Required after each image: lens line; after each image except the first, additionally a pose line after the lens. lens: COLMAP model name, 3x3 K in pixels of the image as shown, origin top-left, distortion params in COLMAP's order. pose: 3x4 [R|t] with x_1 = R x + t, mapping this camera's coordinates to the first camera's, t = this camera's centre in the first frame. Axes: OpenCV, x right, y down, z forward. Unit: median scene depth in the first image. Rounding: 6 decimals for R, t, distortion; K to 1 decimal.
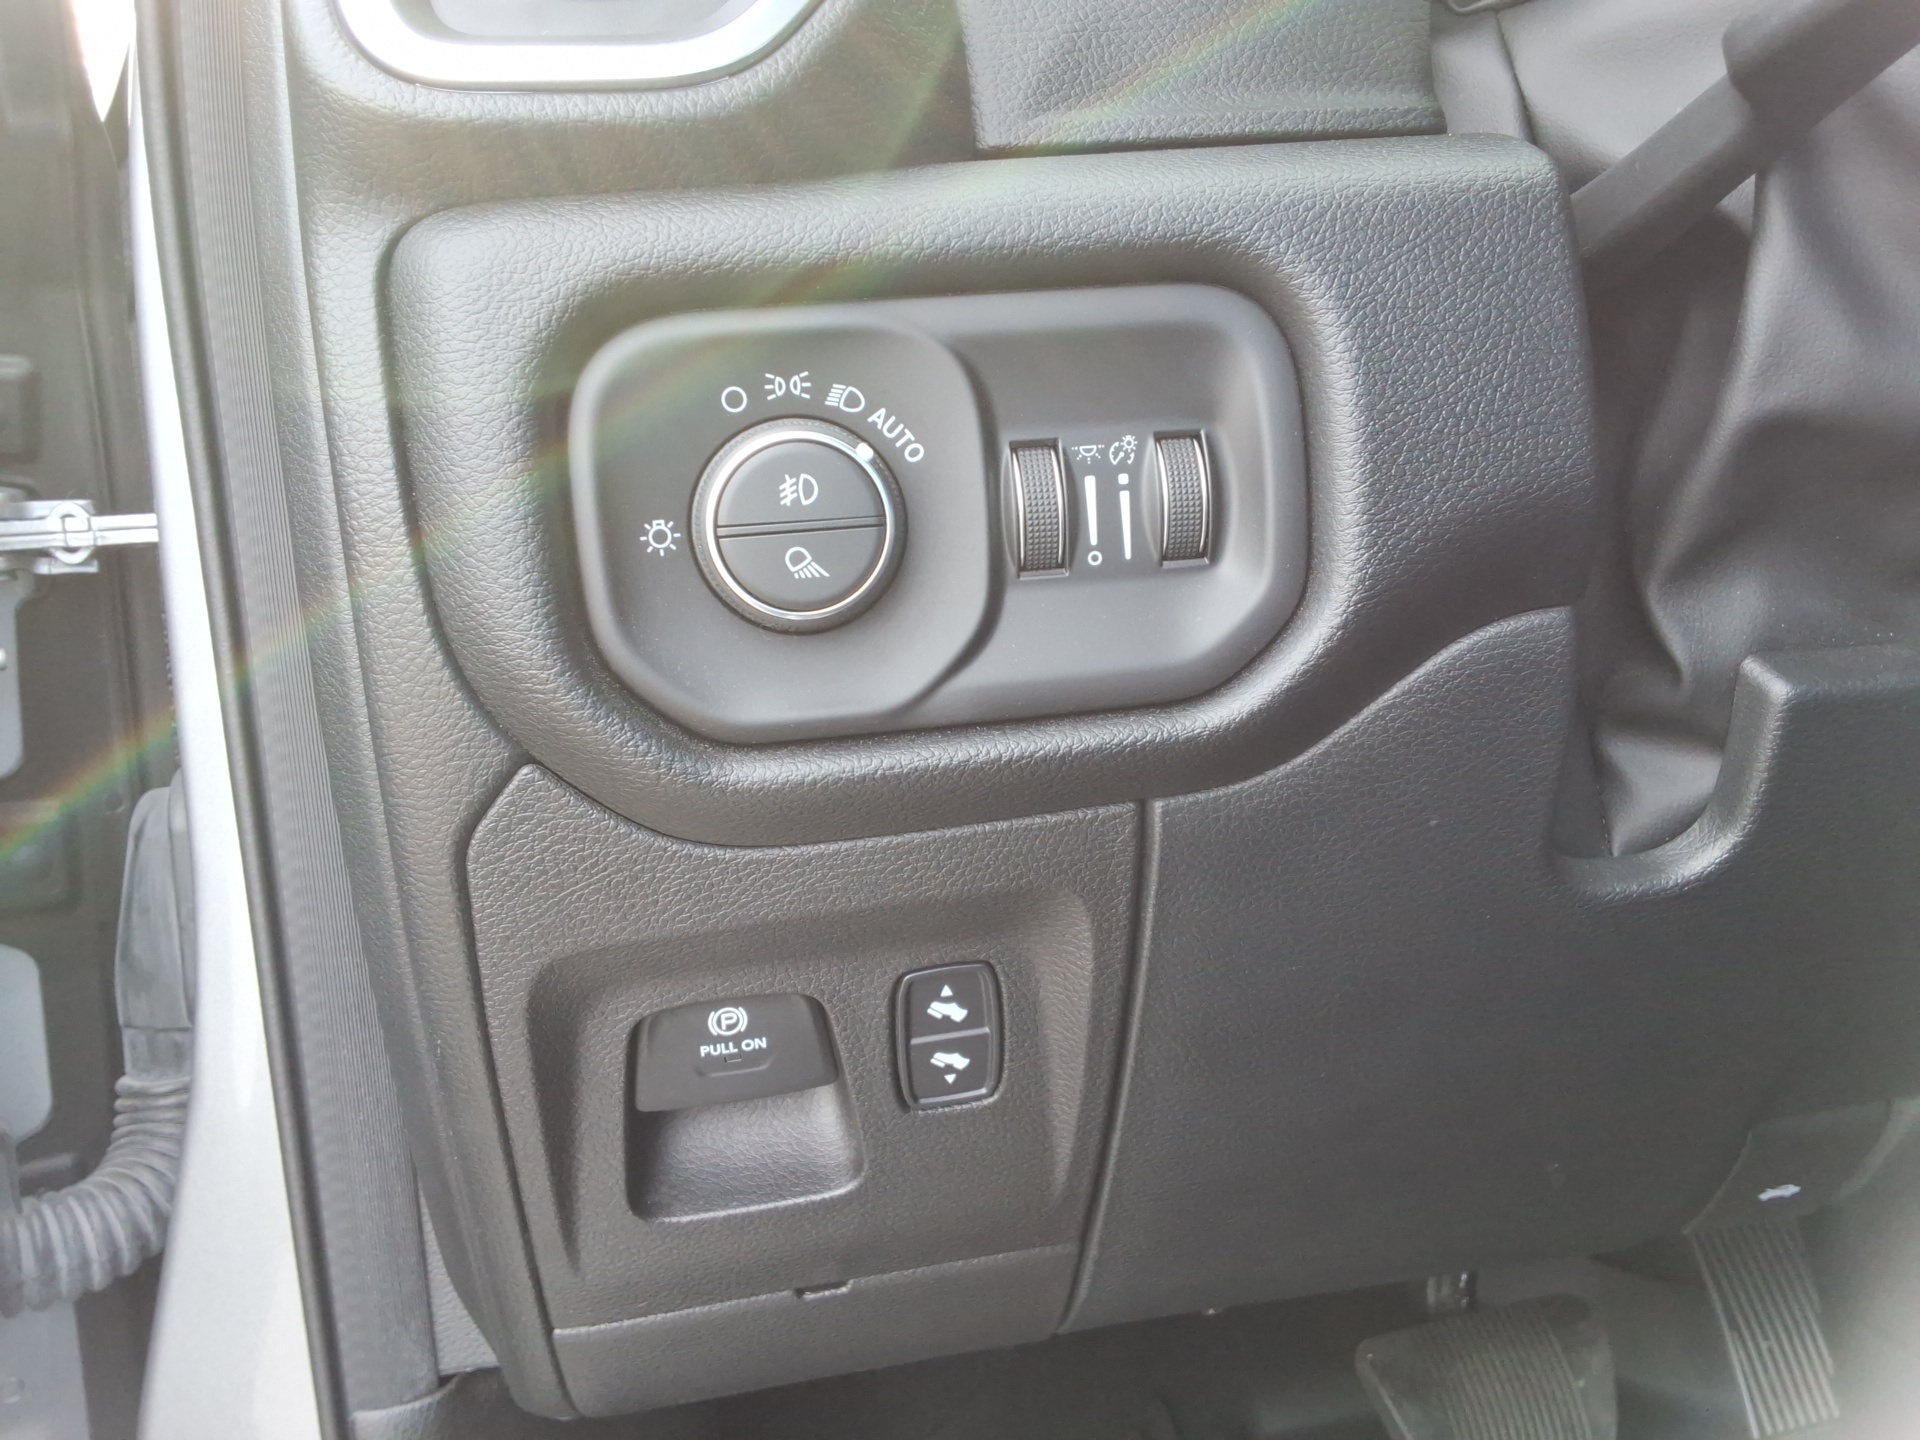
lens RADIAL K [[1538.3, 0, 974.2], [0, 1538.3, 704.6], [0, 0, 1]] dist [0.094021, -0.139188]
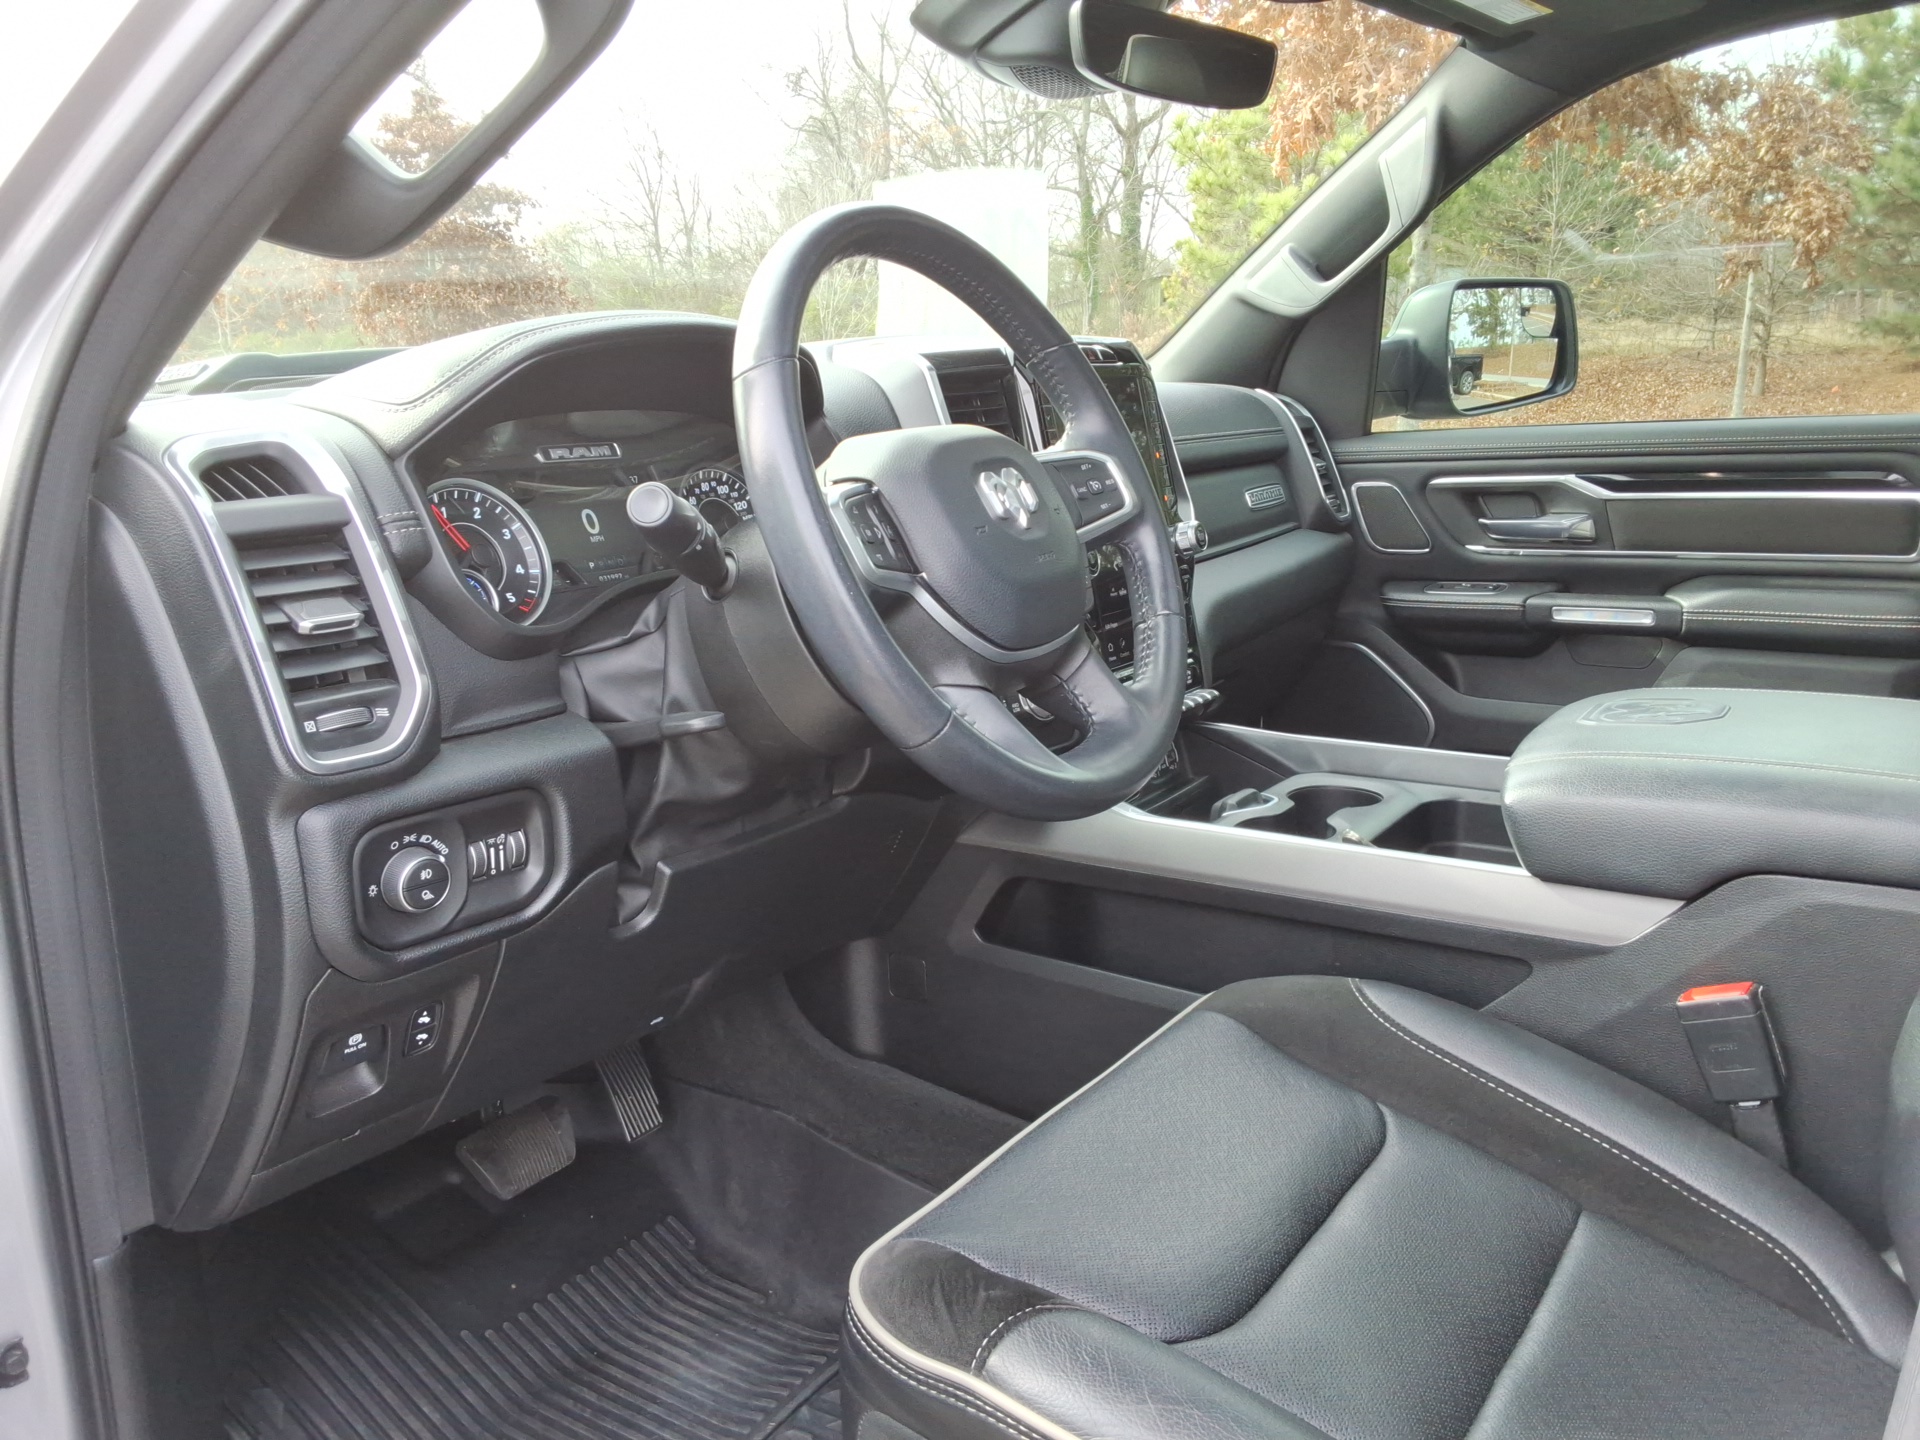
lens RADIAL K [[1604.8, 0, 964.7], [0, 1604.8, 724.9], [0, 0, 1]] dist [0.007010, -0.021929]
pose [[0.727845, -0.086705, 0.680238, -1.311863], [0.029205, 0.994994, 0.095575, -0.622196], [-0.685119, -0.049697, 0.726734, -1.886537]]
